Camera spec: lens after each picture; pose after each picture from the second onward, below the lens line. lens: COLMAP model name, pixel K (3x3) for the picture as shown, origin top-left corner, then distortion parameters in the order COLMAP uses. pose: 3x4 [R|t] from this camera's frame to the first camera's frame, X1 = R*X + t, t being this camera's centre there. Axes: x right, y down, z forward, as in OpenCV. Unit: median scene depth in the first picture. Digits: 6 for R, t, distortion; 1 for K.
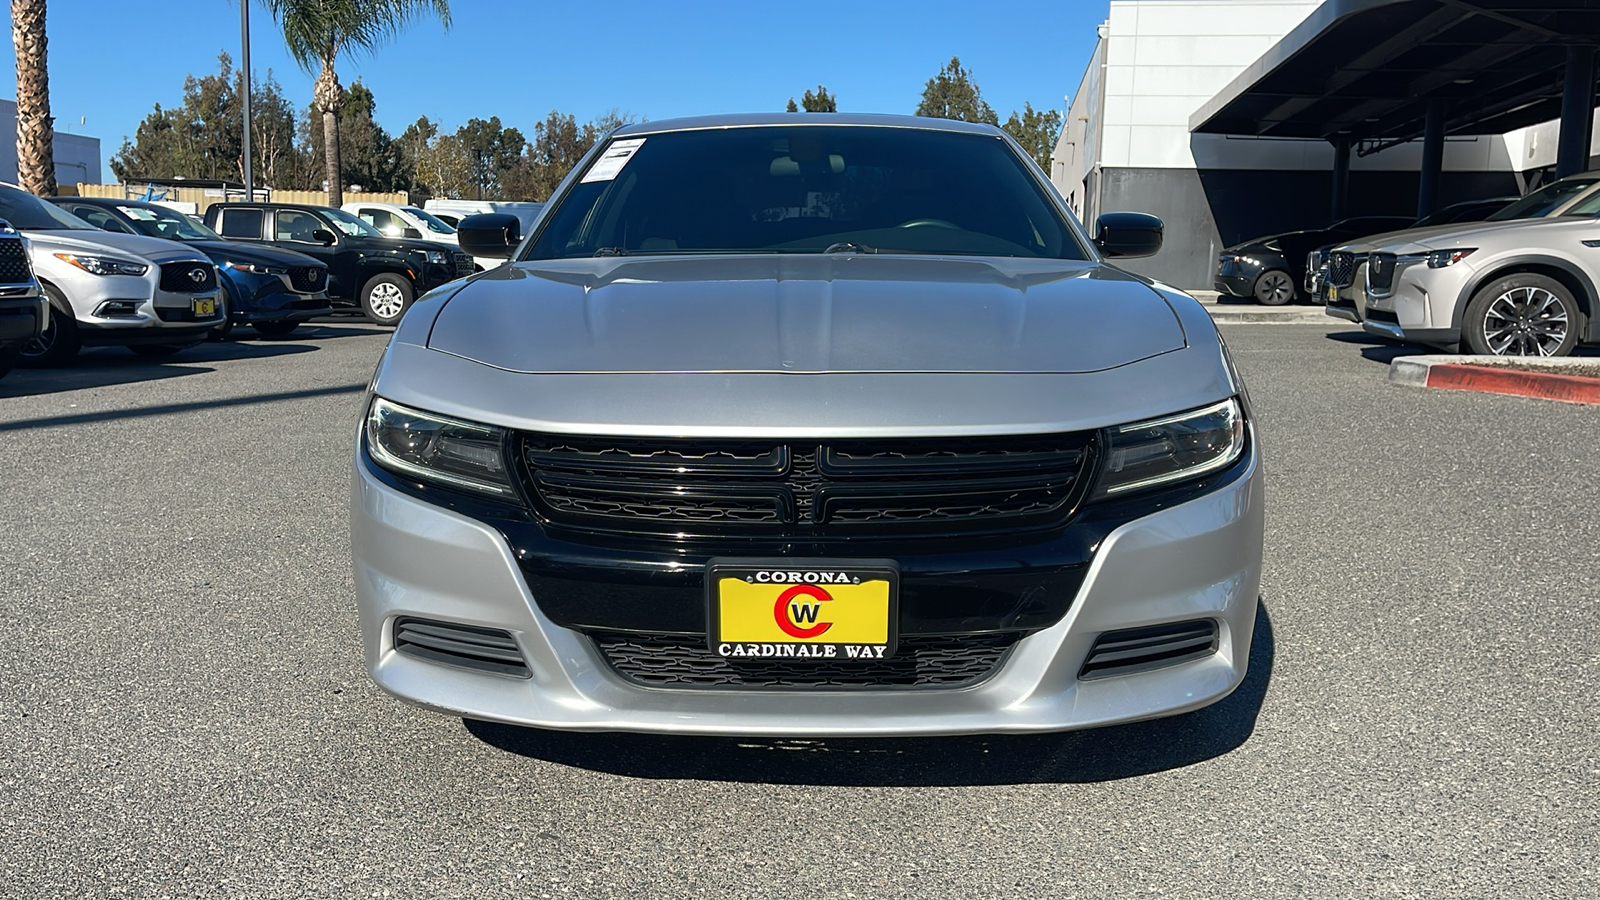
lens RADIAL K [[1318.9, 0, 781.3], [0, 1318.9, 448.3], [0, 0, 1]] dist [0.041758, -0.022976]
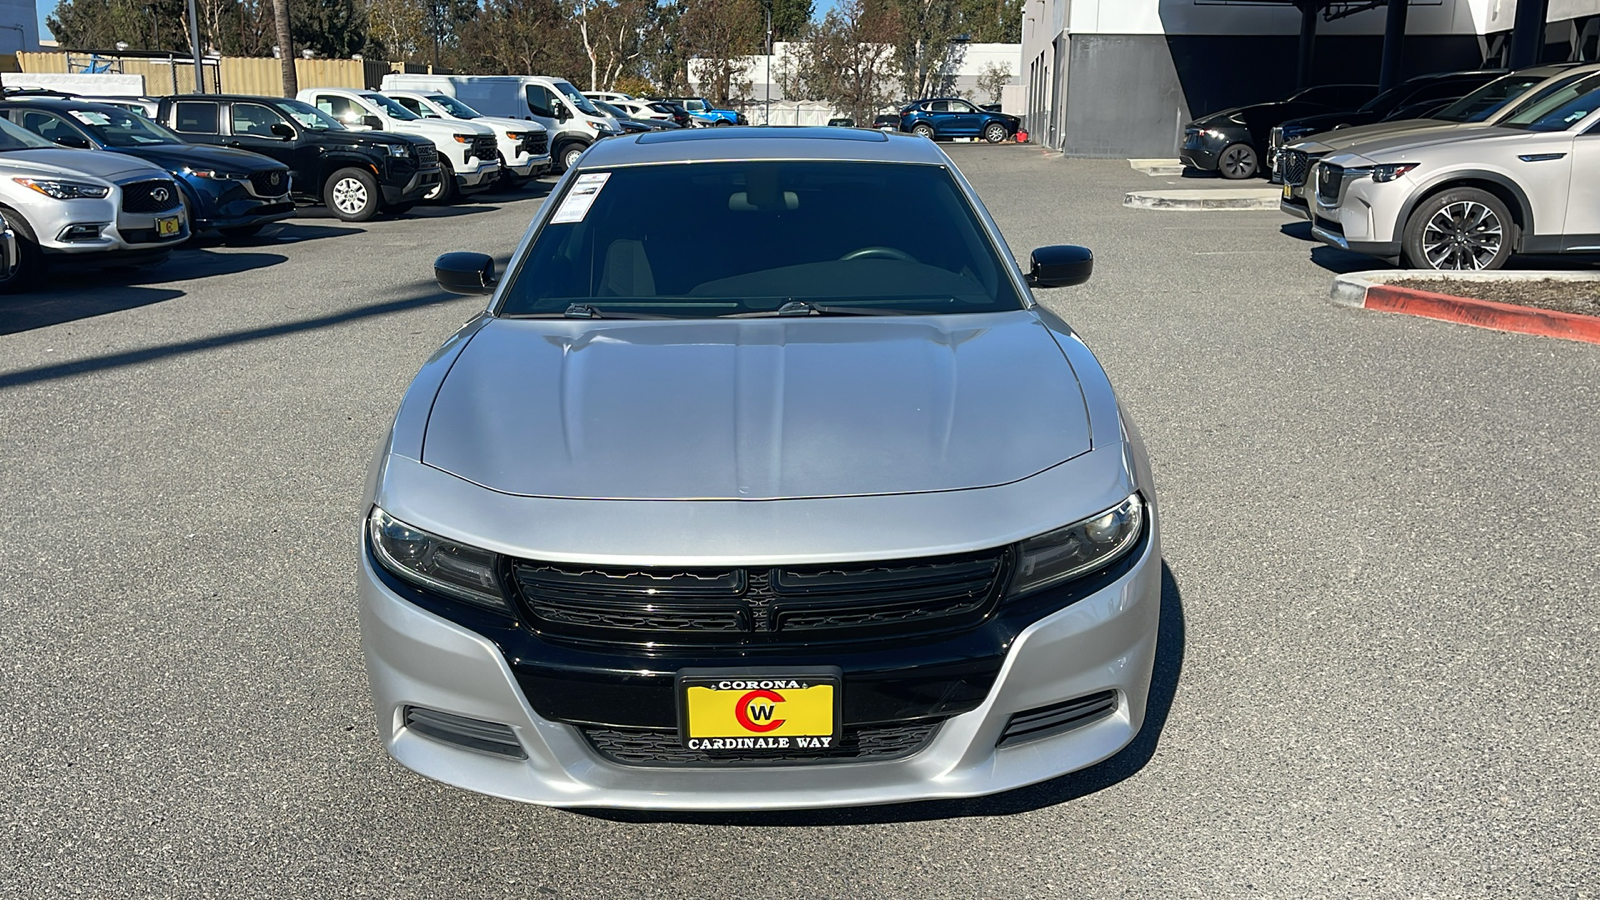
lens RADIAL K [[1306.9, 0, 800.0], [0, 1306.9, 450.0], [0, 0, 1]] dist [0.041119, -0.022565]
pose [[0.999223, -0.020127, 0.033899, 0.011456], [0.016710, 0.995023, 0.098238, -0.146833], [-0.035707, -0.097595, 0.994585, -0.089440]]
